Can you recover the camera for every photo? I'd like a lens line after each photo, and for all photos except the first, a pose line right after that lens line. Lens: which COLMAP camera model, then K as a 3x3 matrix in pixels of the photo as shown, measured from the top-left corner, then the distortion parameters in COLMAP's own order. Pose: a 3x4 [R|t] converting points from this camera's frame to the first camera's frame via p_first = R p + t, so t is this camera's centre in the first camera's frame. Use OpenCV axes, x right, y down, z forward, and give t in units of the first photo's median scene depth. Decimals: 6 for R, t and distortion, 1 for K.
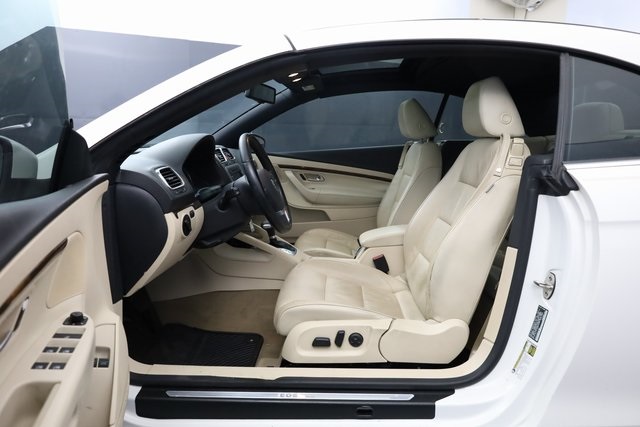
lens RADIAL K [[430.5, 0, 319.4], [0, 430.5, 213.4], [0, 0, 1]] dist [-0.011353, -0.007582]
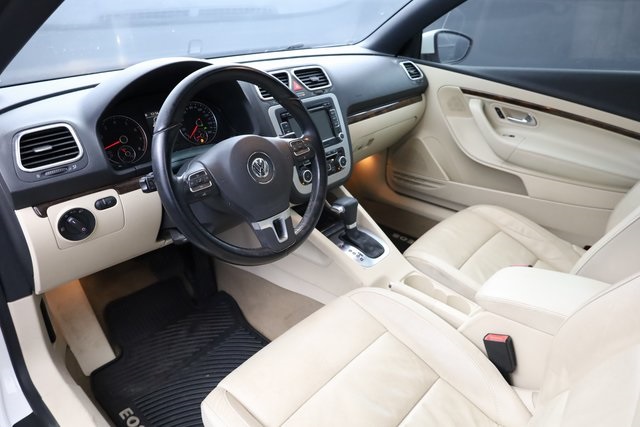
lens RADIAL K [[430.5, 0, 323.2], [0, 430.5, 212.9], [0, 0, 1]] dist [-0.011353, -0.007582]
pose [[0.776182, 0.271381, -0.569116, 0.156463], [-0.113996, 0.948157, 0.296654, -0.106795], [0.620118, -0.165381, 0.766879, 0.379042]]
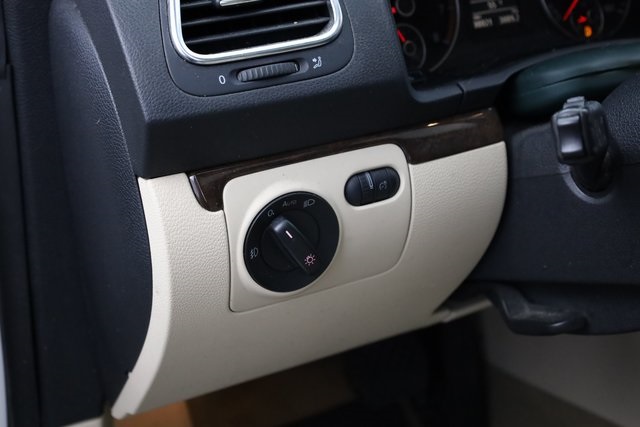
lens RADIAL K [[940.9, 0, 319.4], [0, 940.9, 213.9], [0, 0, 1]] dist [-0.033637, 0.000000]
pose [[0.560140, 0.326961, -0.761144, 0.012428], [-0.139142, 0.942894, 0.302638, -0.060067], [0.816629, -0.063612, 0.573647, 0.384804]]
